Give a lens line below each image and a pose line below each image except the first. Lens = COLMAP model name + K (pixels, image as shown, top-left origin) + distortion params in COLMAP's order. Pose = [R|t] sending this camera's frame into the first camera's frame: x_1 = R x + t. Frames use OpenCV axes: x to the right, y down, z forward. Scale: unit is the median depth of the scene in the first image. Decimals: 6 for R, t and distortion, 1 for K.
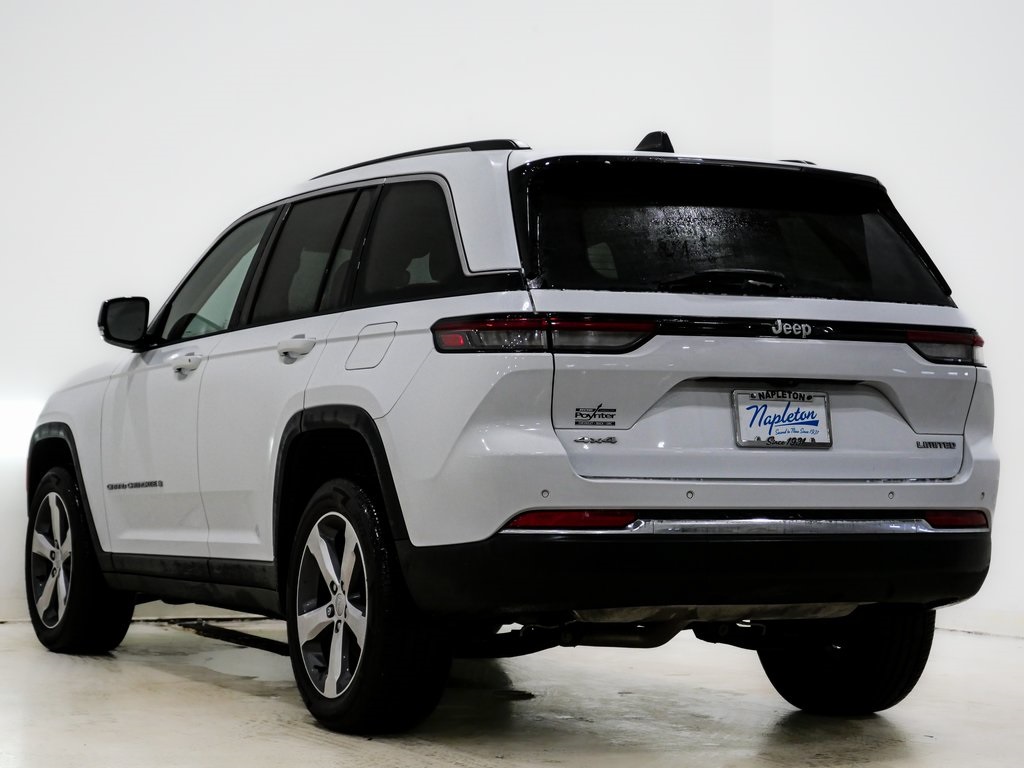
lens RADIAL K [[2406.8, 0, 511.4], [0, 2406.8, 357.4], [0, 0, 1]] dist [0.060717, 0.333385]
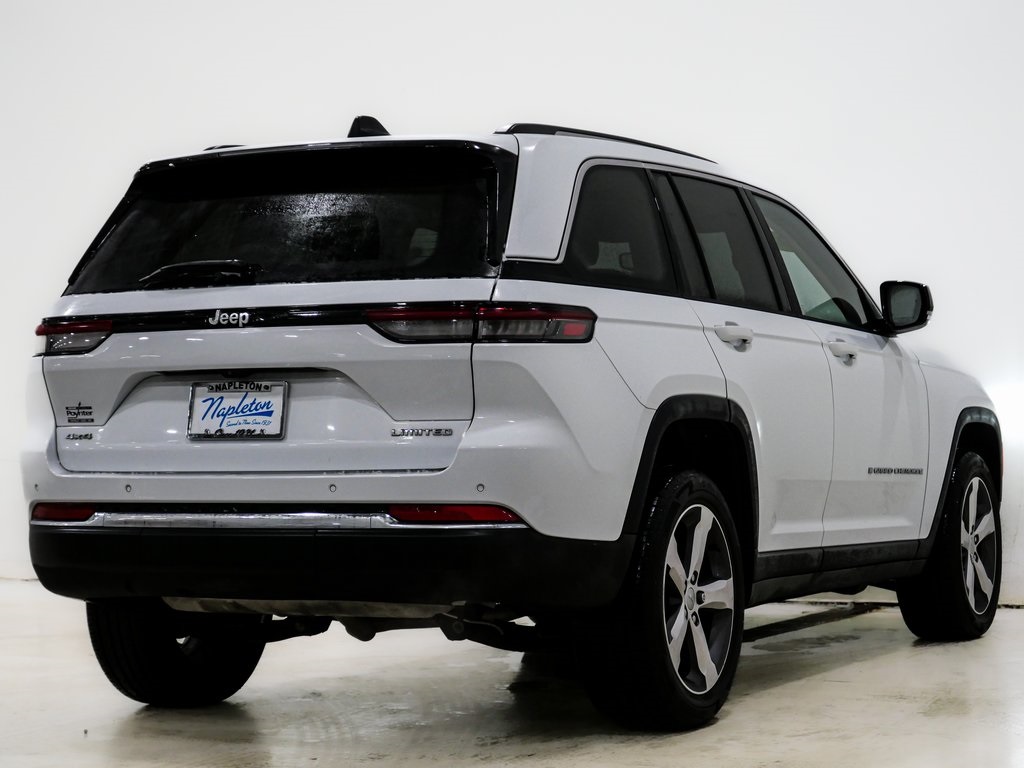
lens RADIAL K [[2514.8, 0, 512.0], [0, 2514.8, 384.0], [0, 0, 1]] dist [-0.070677, -0.530819]
pose [[0.612979, -0.035325, -0.789309, 0.988426], [0.047589, 0.998837, -0.007744, 0.028049], [0.788665, -0.032816, 0.613947, 0.462227]]
